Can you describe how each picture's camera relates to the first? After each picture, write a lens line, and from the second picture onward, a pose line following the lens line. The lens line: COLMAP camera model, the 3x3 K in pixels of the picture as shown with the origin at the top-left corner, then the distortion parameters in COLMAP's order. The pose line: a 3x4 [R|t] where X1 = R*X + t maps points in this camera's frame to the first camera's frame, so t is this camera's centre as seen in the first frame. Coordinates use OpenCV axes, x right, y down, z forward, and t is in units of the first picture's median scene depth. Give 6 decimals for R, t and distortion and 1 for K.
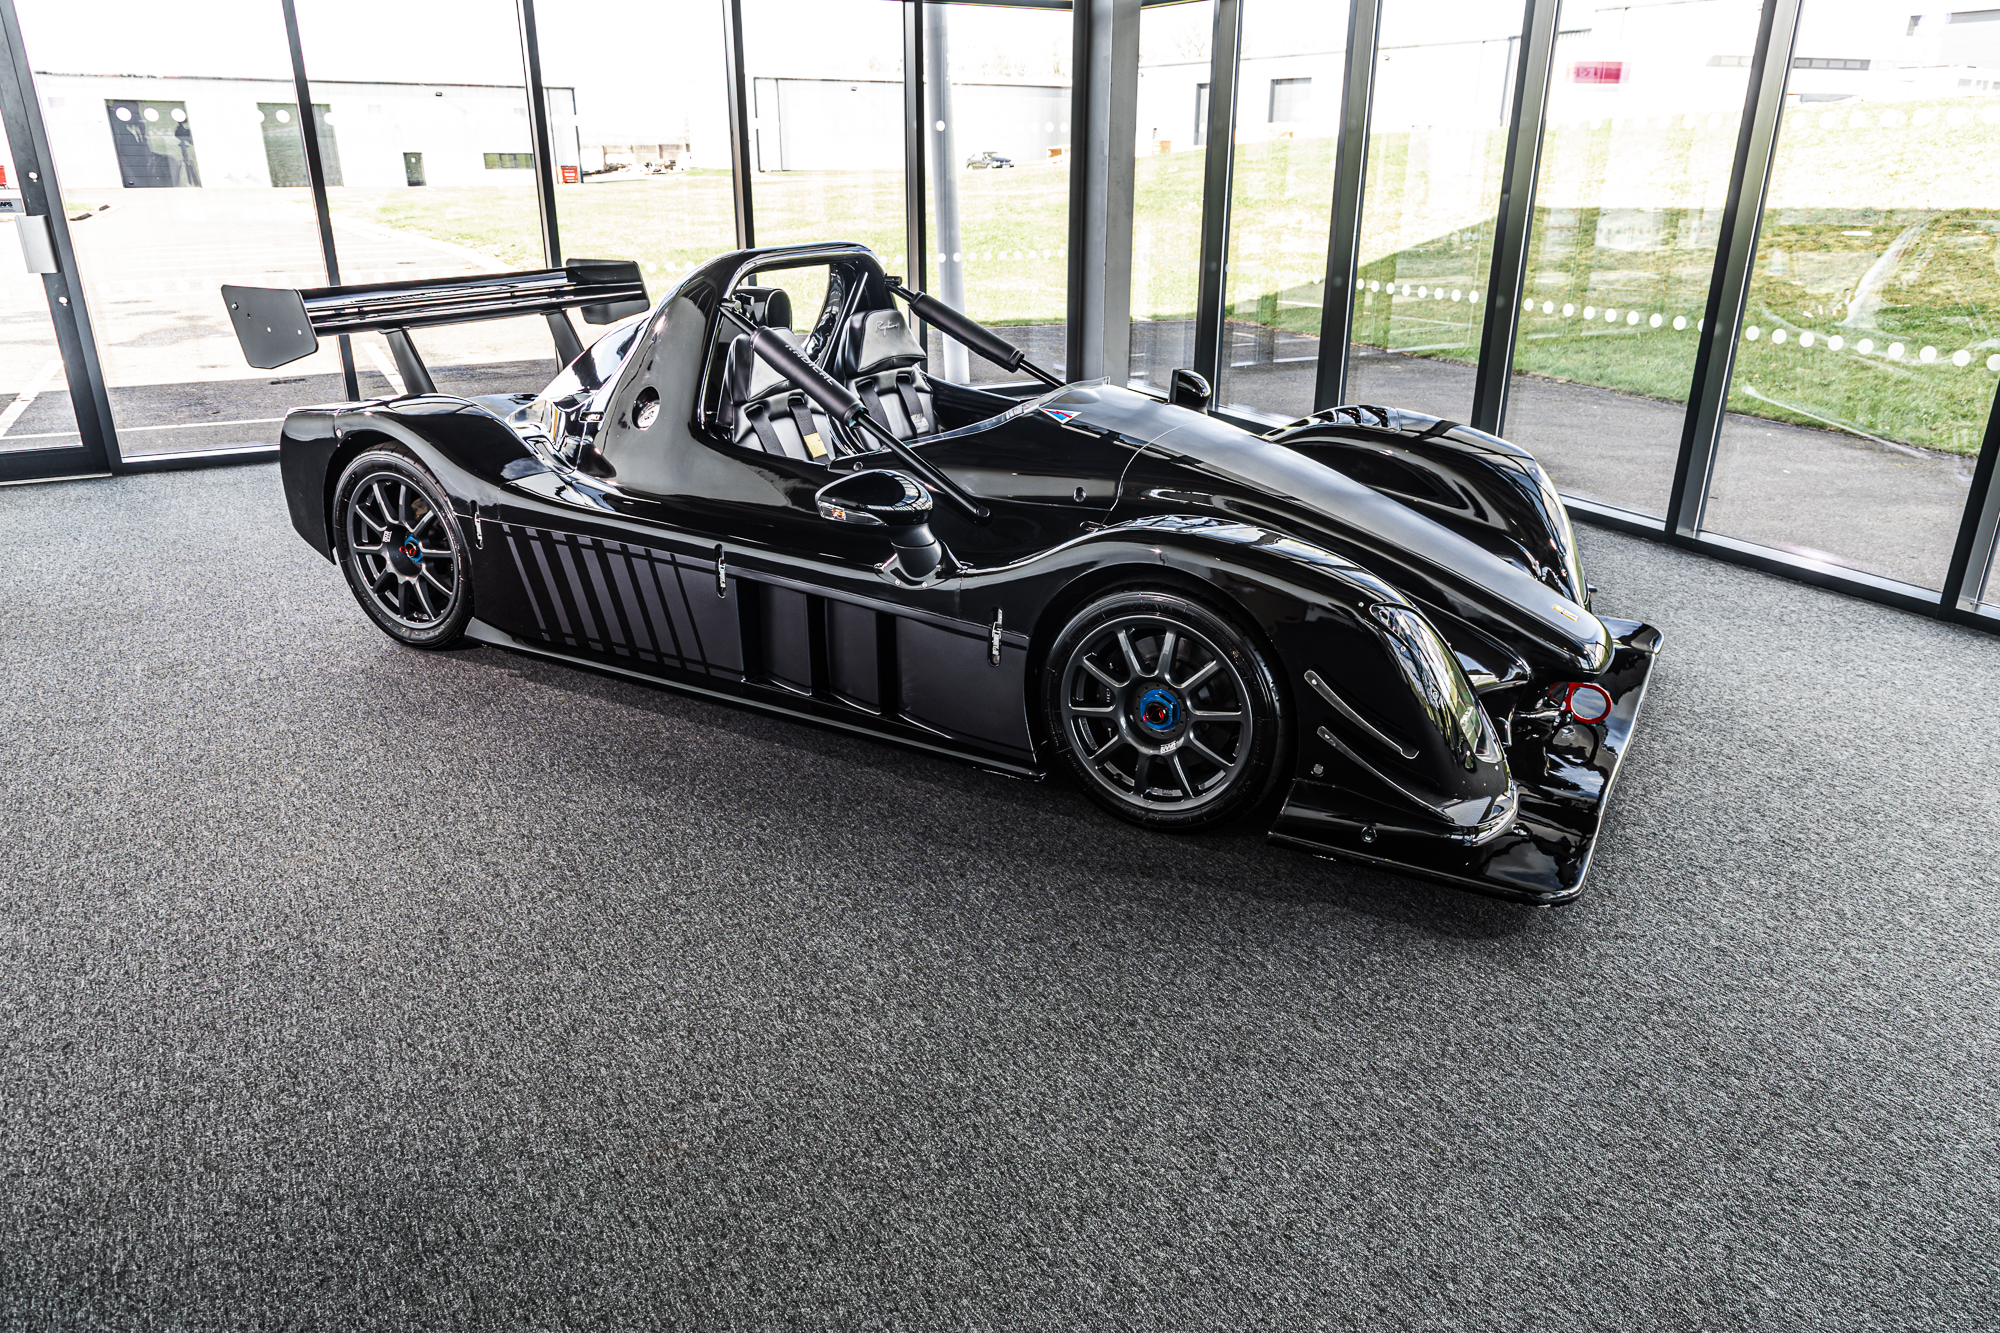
lens RADIAL K [[1362.2, 0, 995.0], [0, 1362.2, 669.9], [0, 0, 1]] dist [0.005741, -0.002654]
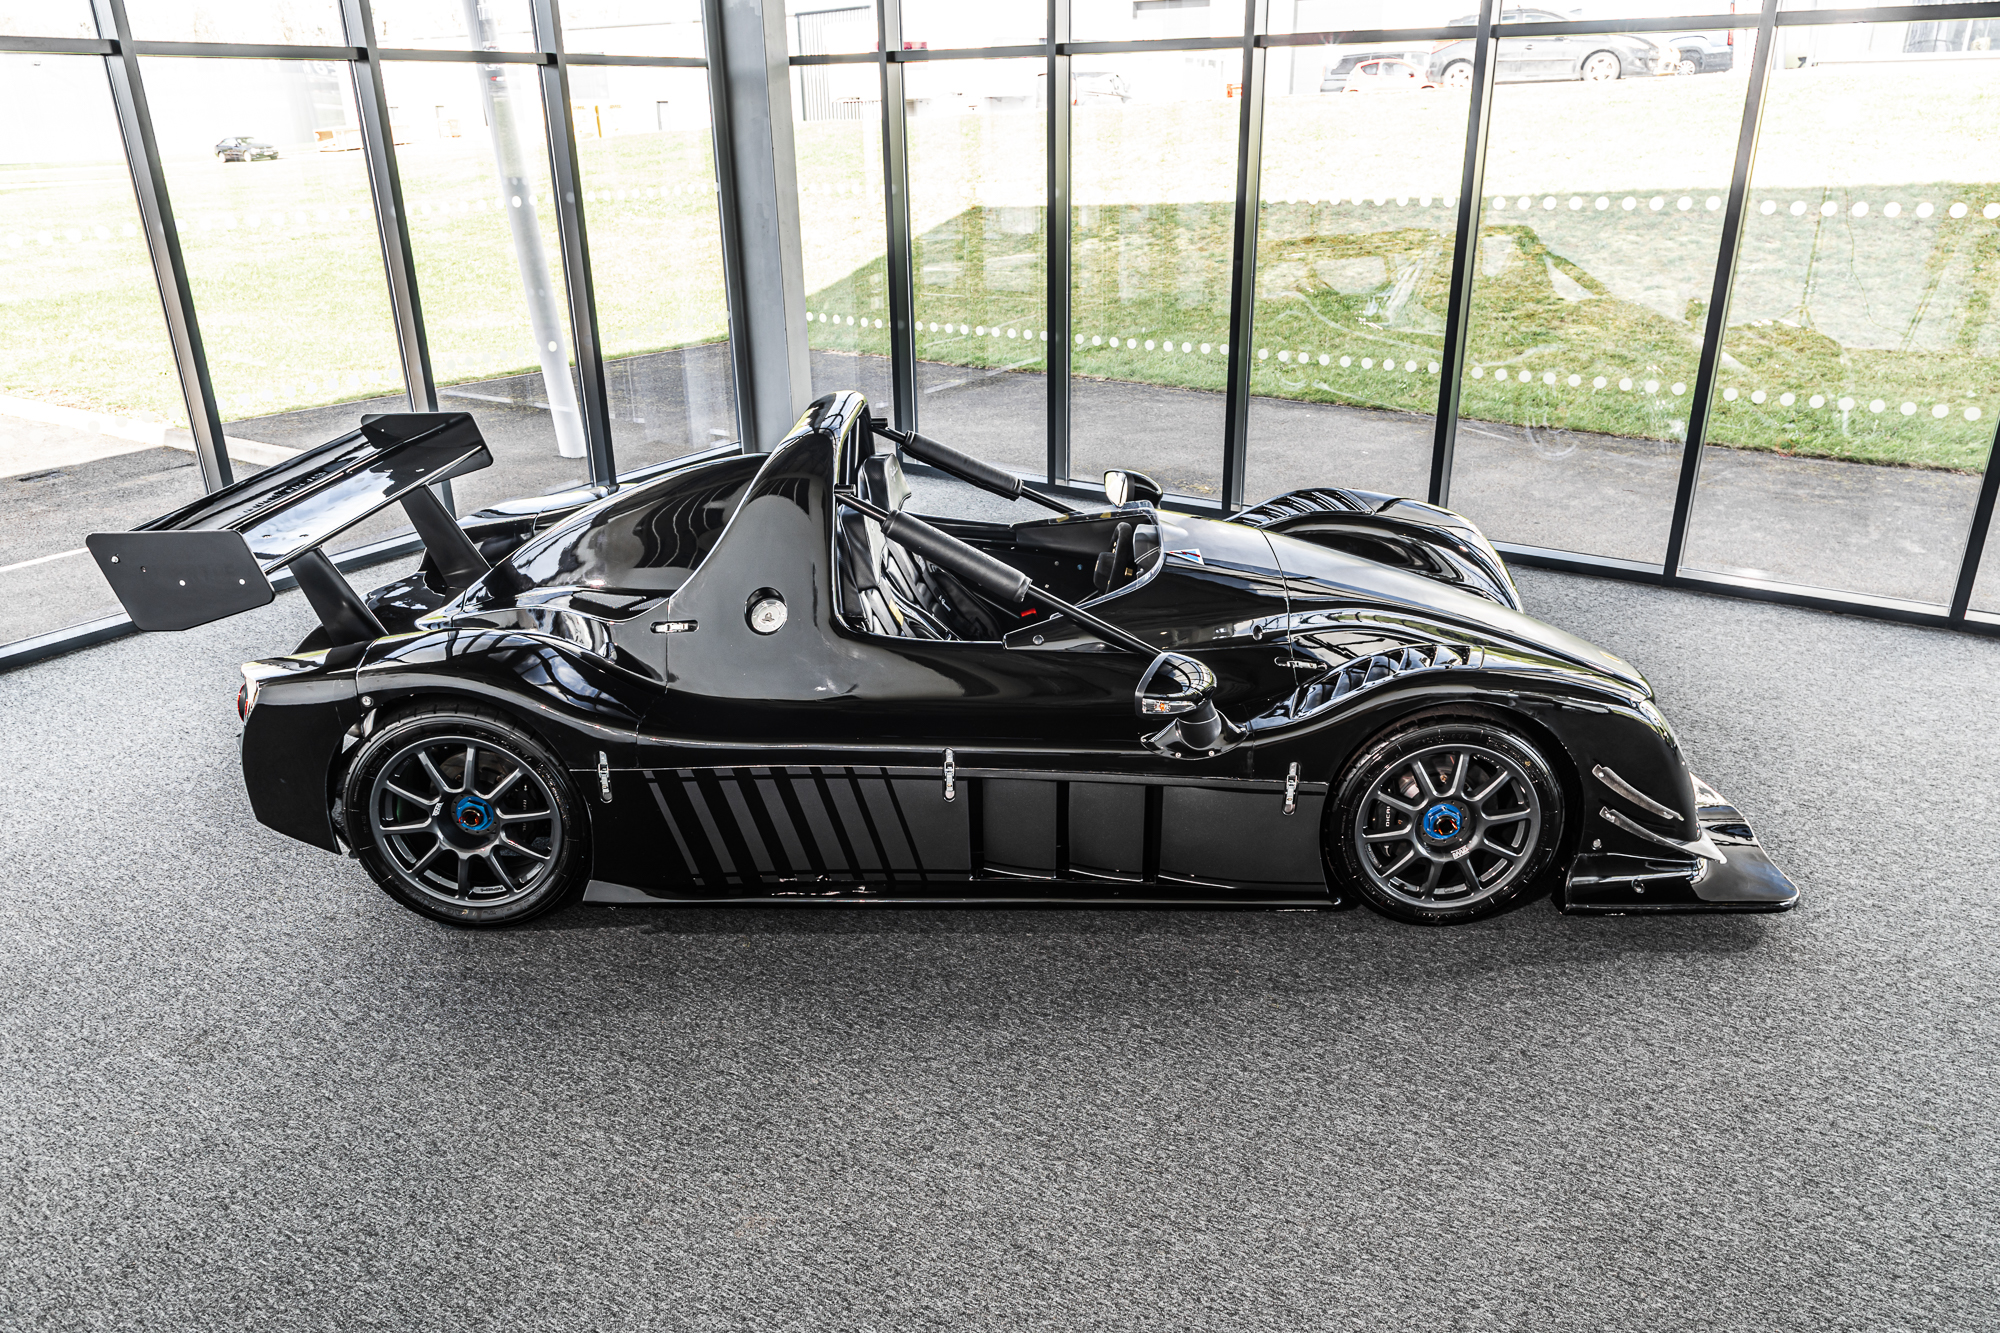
lens RADIAL K [[1387.9, 0, 995.5], [0, 1387.9, 671.9], [0, 0, 1]] dist [0.002243, -0.001759]
pose [[0.885111, -0.193373, 0.423304, -0.628625], [0.186741, 0.980722, 0.057545, -0.213420], [-0.426271, 0.028115, 0.904158, 0.110290]]
